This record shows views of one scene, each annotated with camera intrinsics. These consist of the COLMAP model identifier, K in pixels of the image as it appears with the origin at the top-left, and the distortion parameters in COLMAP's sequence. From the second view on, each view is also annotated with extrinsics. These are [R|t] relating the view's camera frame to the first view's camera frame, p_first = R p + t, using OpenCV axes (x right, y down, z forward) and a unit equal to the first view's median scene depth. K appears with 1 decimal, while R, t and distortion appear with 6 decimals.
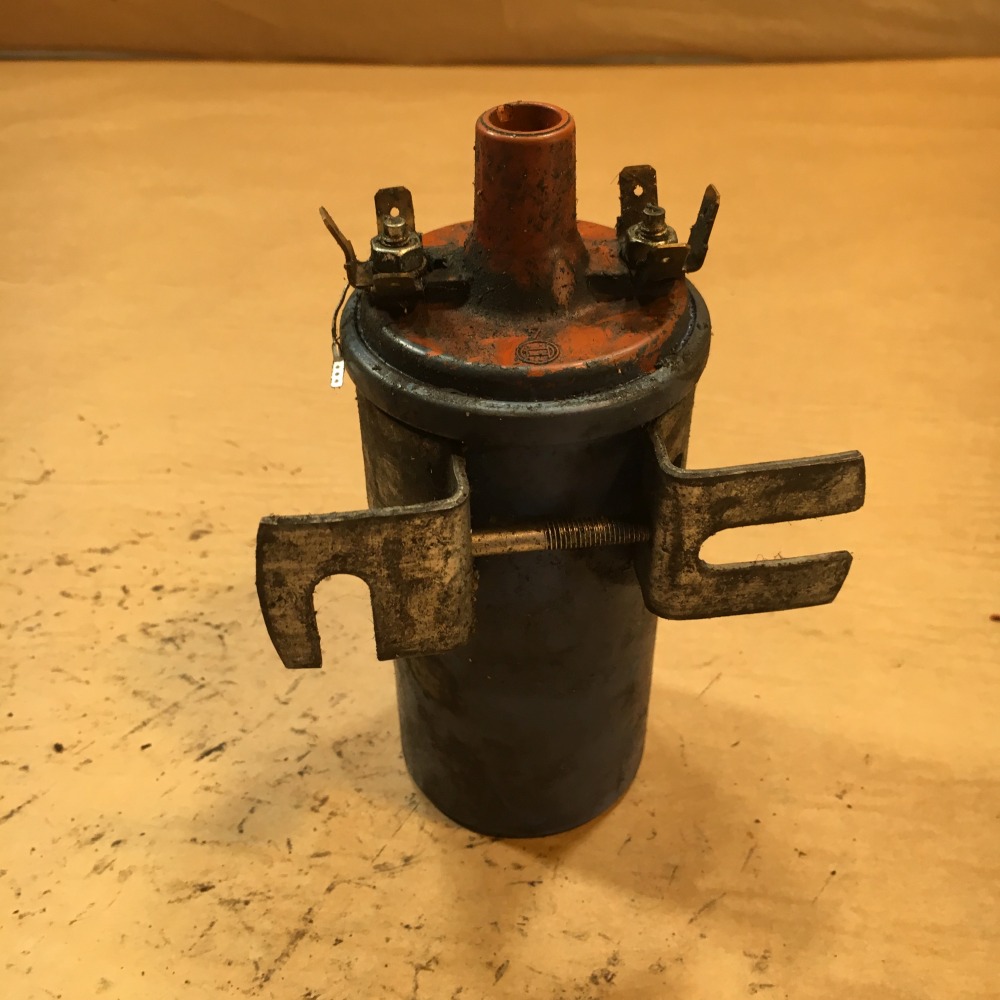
lens RADIAL K [[1166.3, 0, 502.8], [0, 1166.3, 499.3], [0, 0, 1]] dist [0.032789, 0.000000]
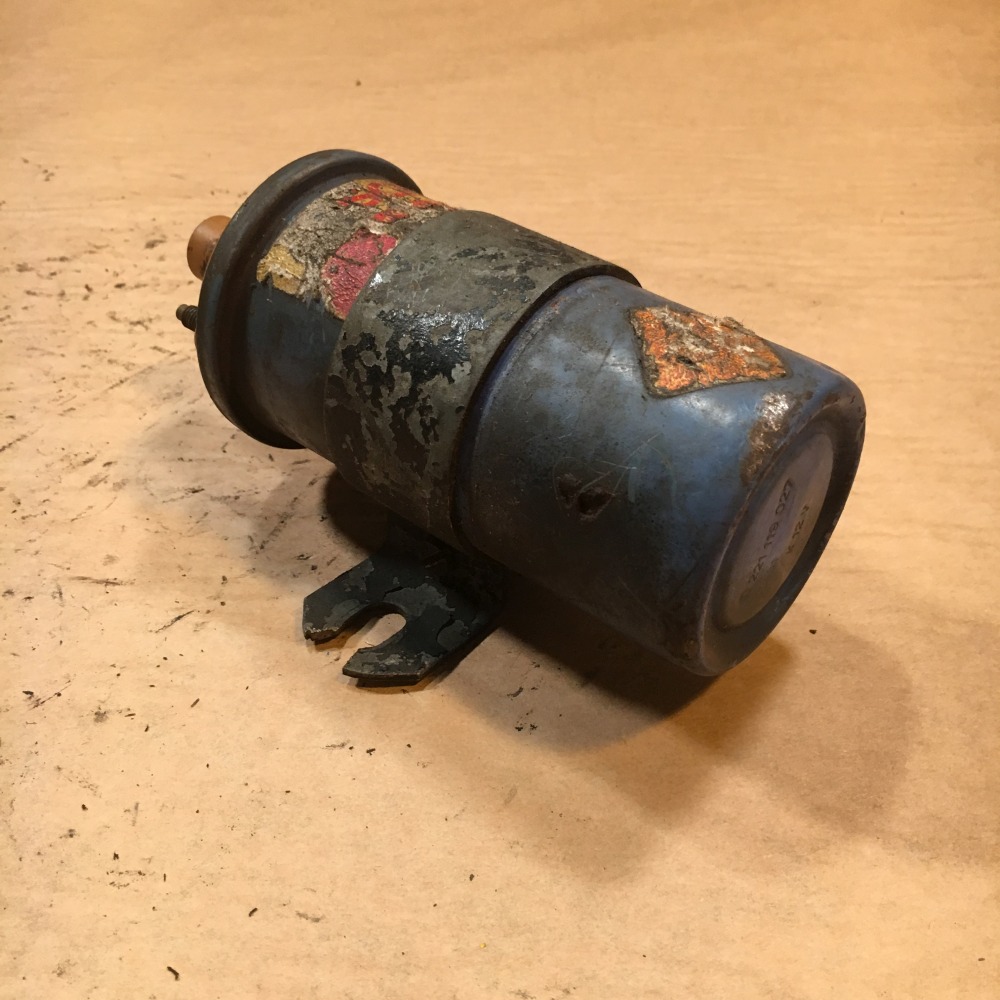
lens RADIAL K [[1166.3, 0, 504.5], [0, 1166.3, 500.5], [0, 0, 1]] dist [0.032789, 0.000000]
pose [[0.996472, -0.054199, 0.064071, -0.035244], [0.051077, 0.997472, 0.049404, 0.270702], [-0.066587, -0.045957, 0.996722, -0.085090]]
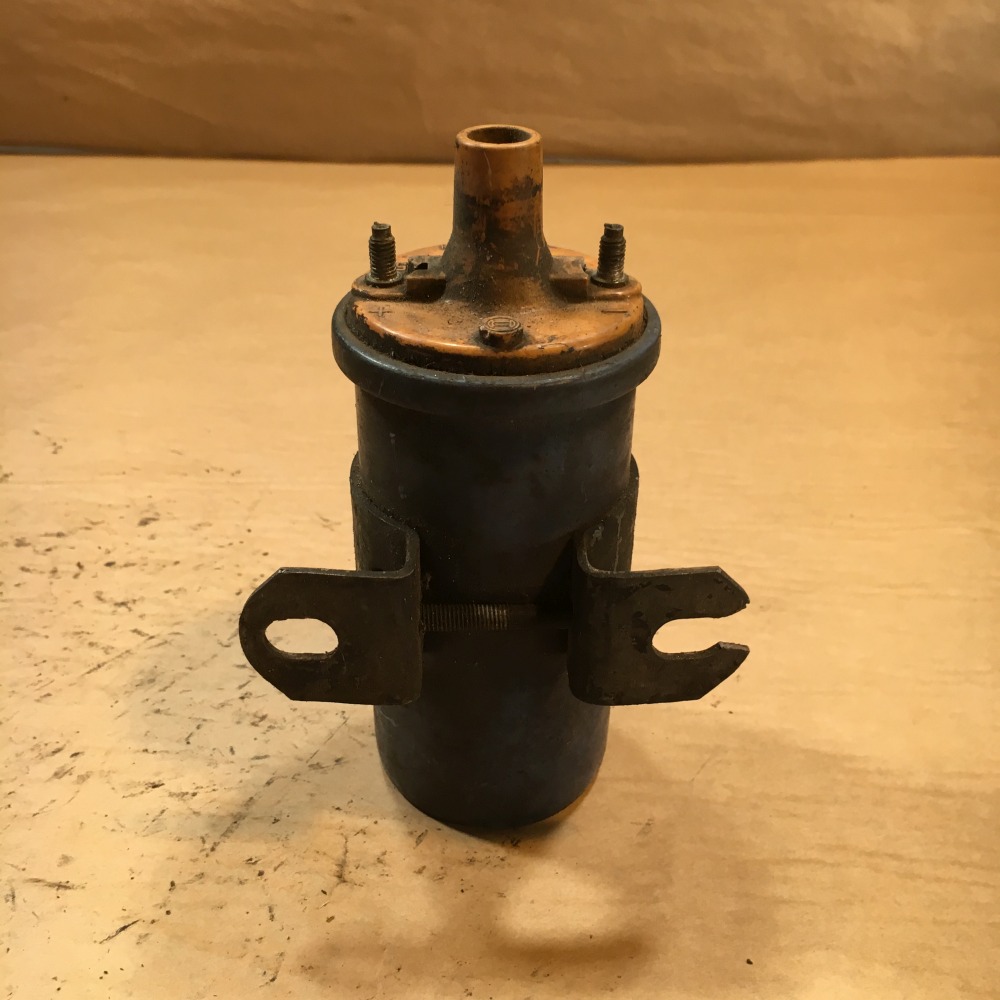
lens RADIAL K [[1166.3, 0, 502.9], [0, 1166.3, 501.1], [0, 0, 1]] dist [0.032789, 0.000000]
pose [[0.998021, -0.008281, 0.062331, 0.008600], [0.015417, 0.993259, -0.114890, 0.174409], [-0.060959, 0.115624, 0.991421, -0.146446]]
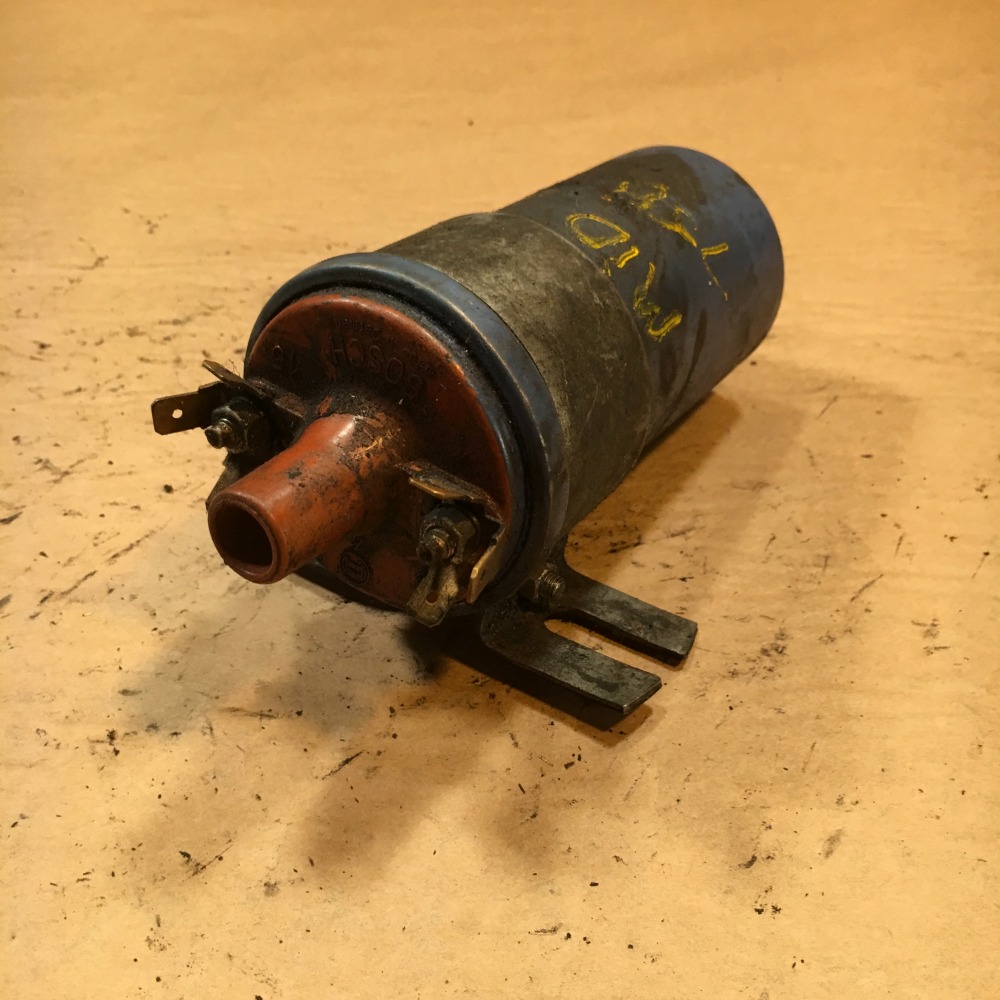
lens RADIAL K [[1166.3, 0, 501.1], [0, 1166.3, 497.6], [0, 0, 1]] dist [0.032789, 0.000000]
pose [[0.997922, -0.047485, 0.043552, -0.148781], [0.045725, 0.998130, 0.040571, 0.191920], [-0.045397, -0.038495, 0.998227, 0.033842]]
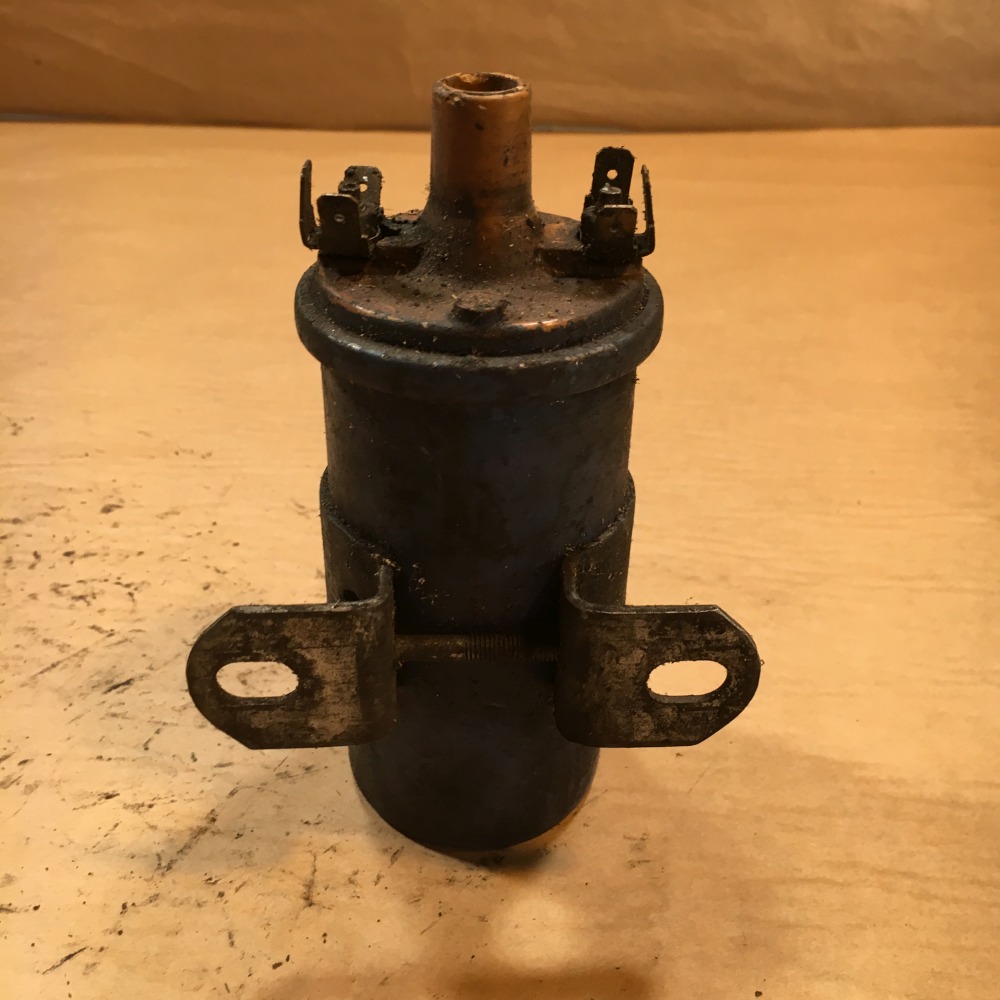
lens RADIAL K [[1166.3, 0, 503.8], [0, 1166.3, 506.0], [0, 0, 1]] dist [0.032789, 0.000000]
pose [[0.997707, -0.008446, 0.067154, 0.023022], [0.014667, 0.995587, -0.092690, 0.158196], [-0.066075, 0.093463, 0.993428, -0.068760]]
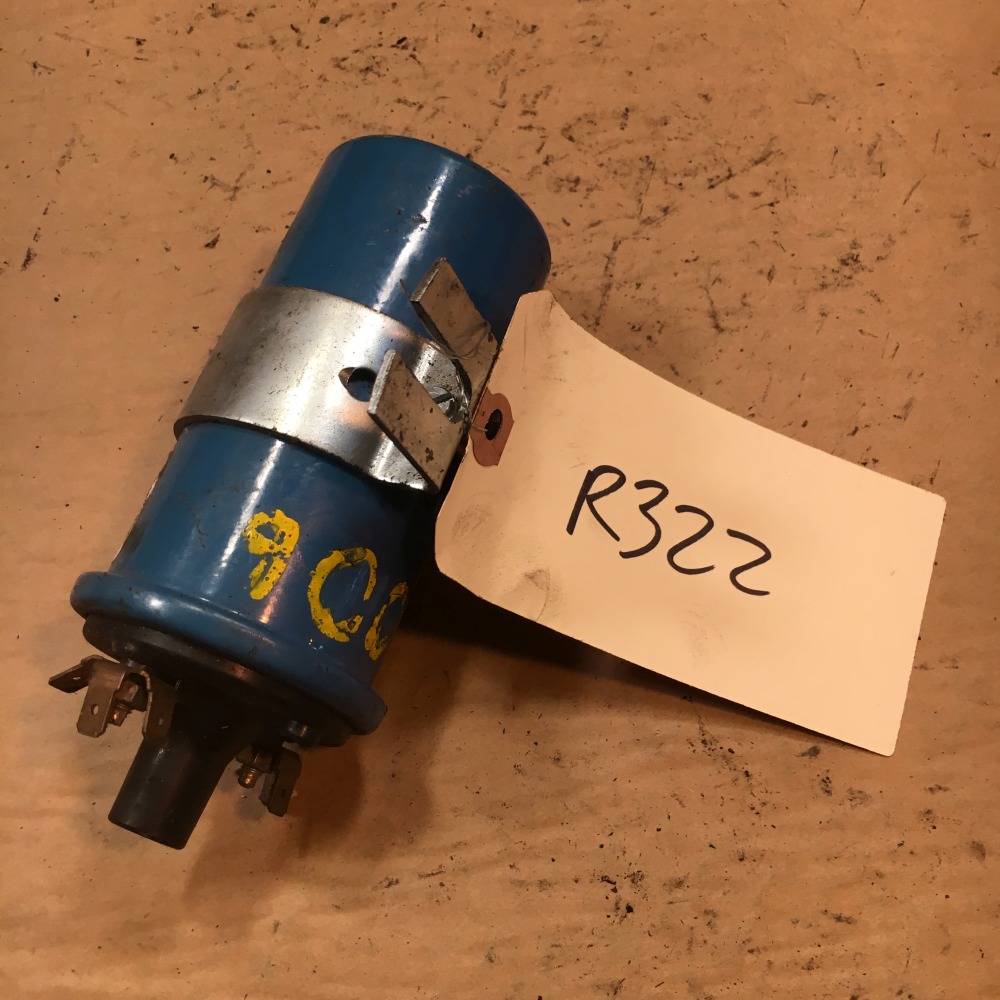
lens RADIAL K [[1166.3, 0, 502.6], [0, 1166.3, 494.5], [0, 0, 1]] dist [0.032789, 0.000000]
pose [[0.967711, -0.247884, 0.045695, -0.340206], [0.186946, 0.827430, 0.529539, -0.111158], [-0.169073, -0.503898, 0.847054, -0.133365]]
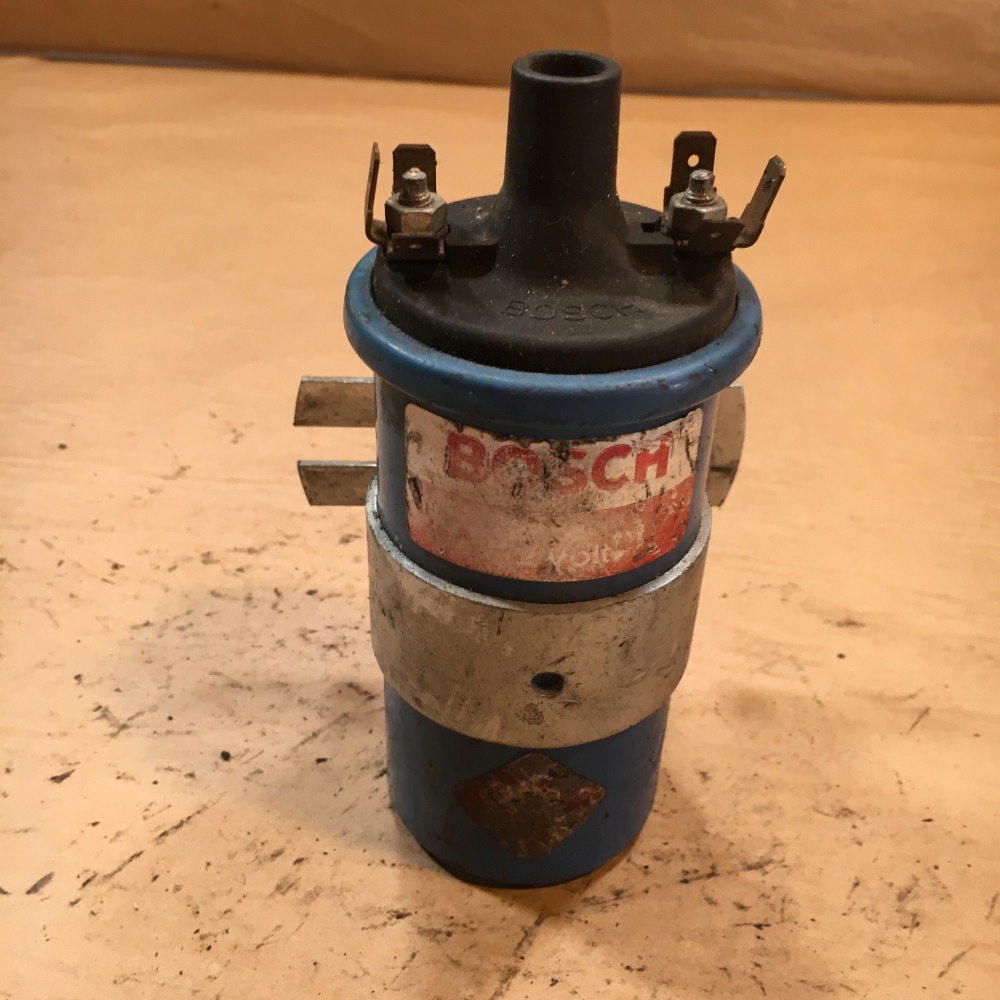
lens RADIAL K [[1166.3, 0, 504.2], [0, 1166.3, 494.1], [0, 0, 1]] dist [0.032789, 0.000000]
pose [[0.998979, 0.044665, 0.006710, -0.173758], [-0.044322, 0.998020, -0.044620, 0.037415], [-0.008689, 0.044277, 0.998982, 0.066104]]
